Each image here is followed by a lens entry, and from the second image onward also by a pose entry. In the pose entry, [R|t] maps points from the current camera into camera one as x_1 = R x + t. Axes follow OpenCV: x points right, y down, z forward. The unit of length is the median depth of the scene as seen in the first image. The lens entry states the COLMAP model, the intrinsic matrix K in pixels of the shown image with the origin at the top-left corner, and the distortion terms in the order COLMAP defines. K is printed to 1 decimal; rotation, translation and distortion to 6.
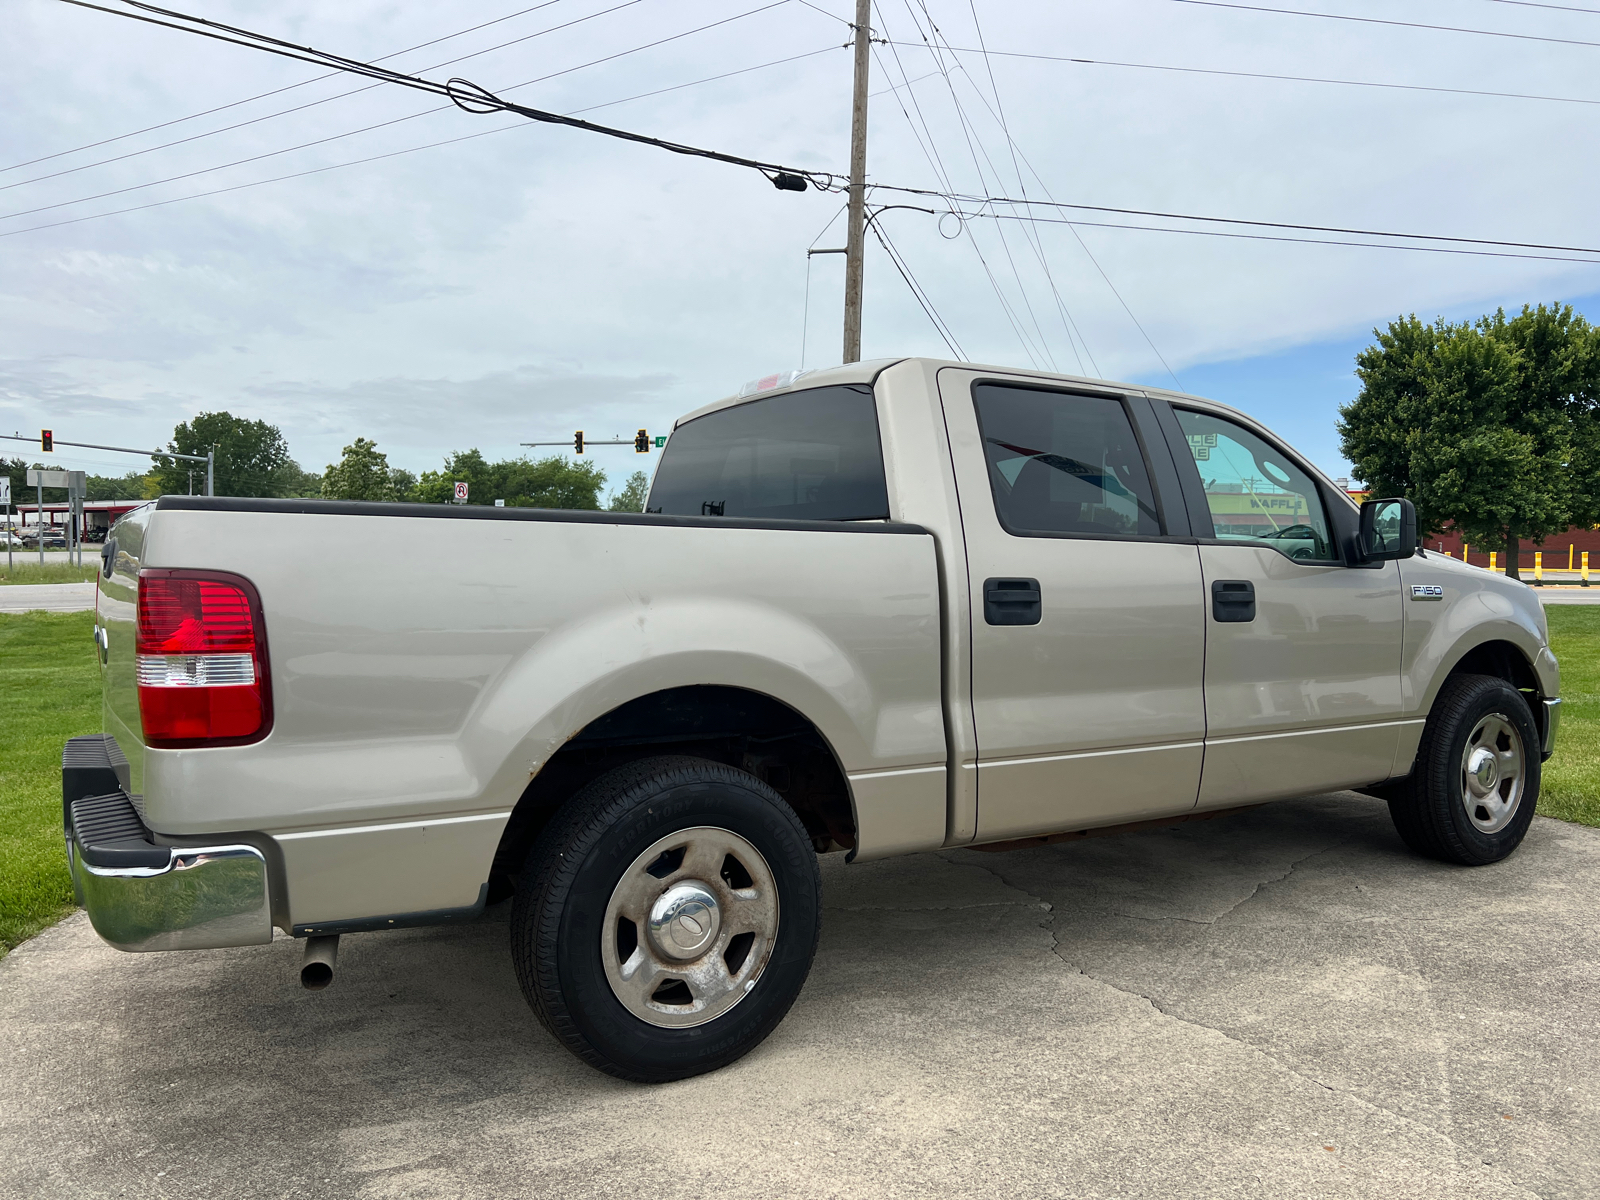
lens RADIAL K [[1194.1, 0, 805.3], [0, 1194.1, 611.1], [0, 0, 1]] dist [0.051356, -0.055813]
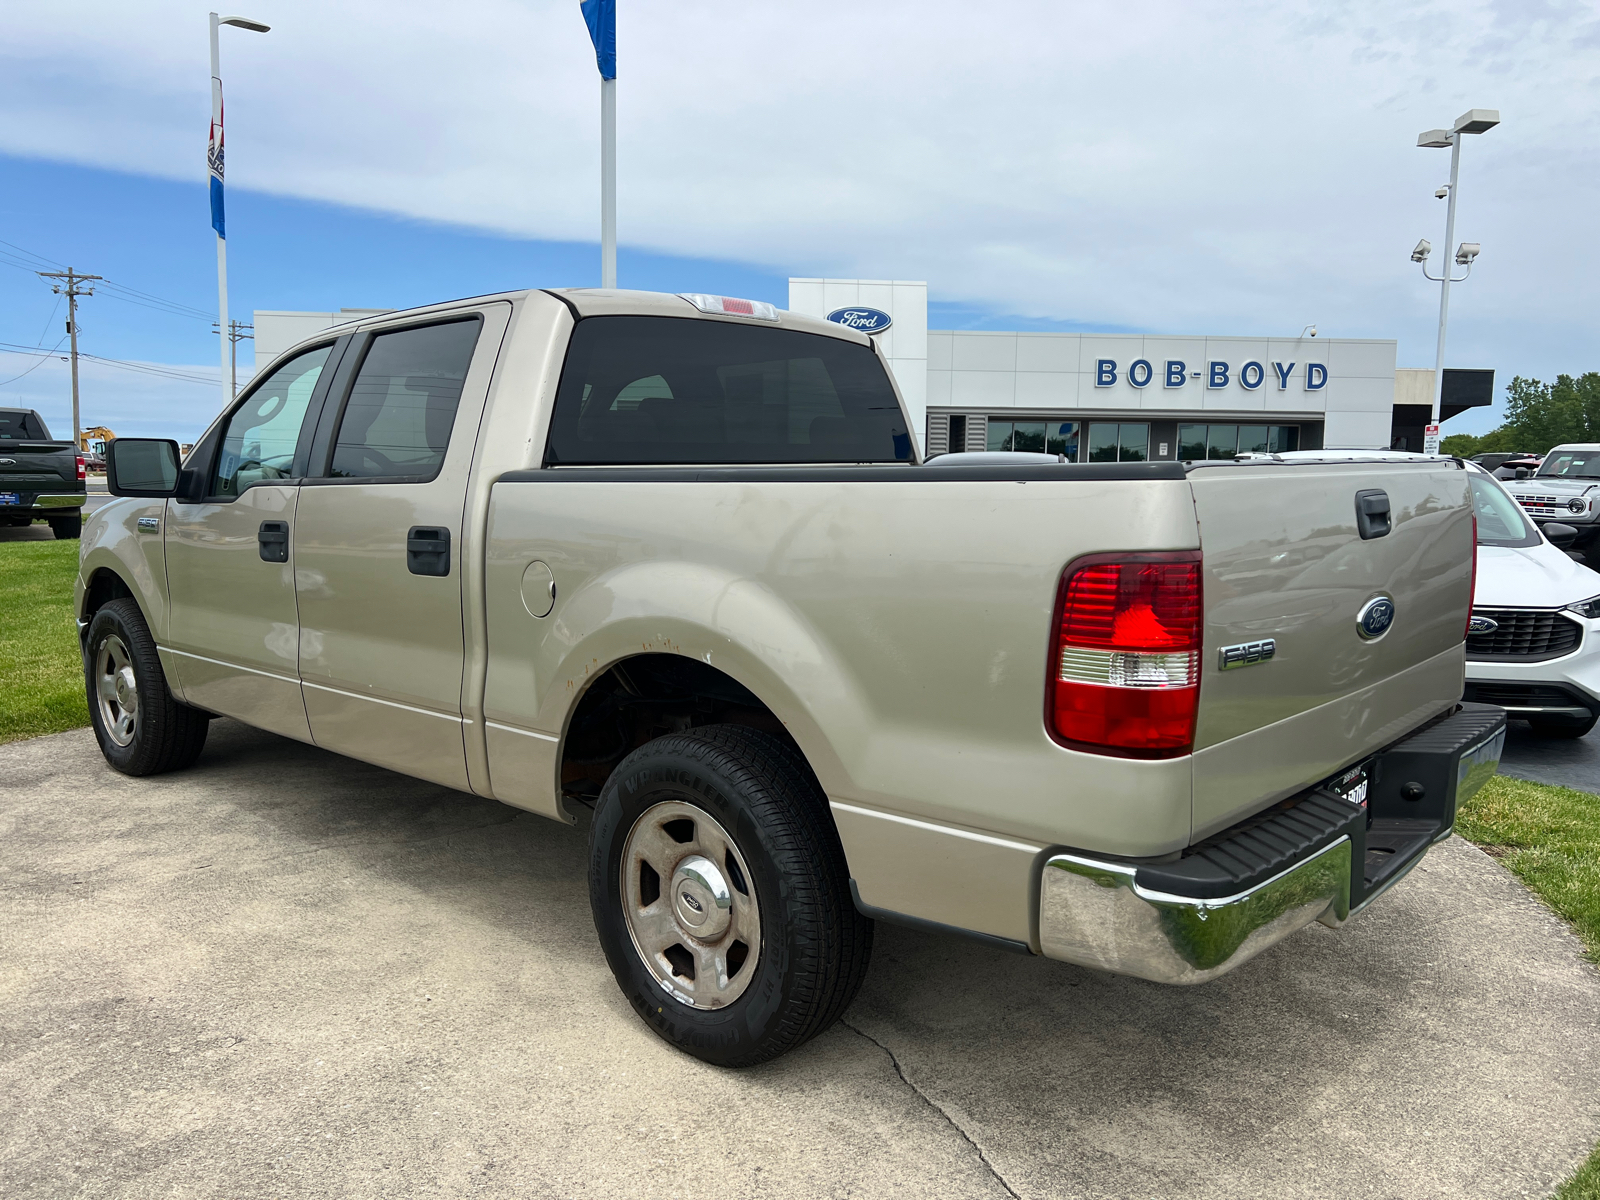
lens RADIAL K [[1194.1, 0, 805.3], [0, 1194.1, 611.1], [0, 0, 1]] dist [0.051356, -0.055813]
pose [[-0.256835, -0.121207, 0.958824, -1.022356], [0.037315, 0.990121, 0.135159, -0.084602], [-0.965735, 0.070492, -0.249775, 1.268720]]
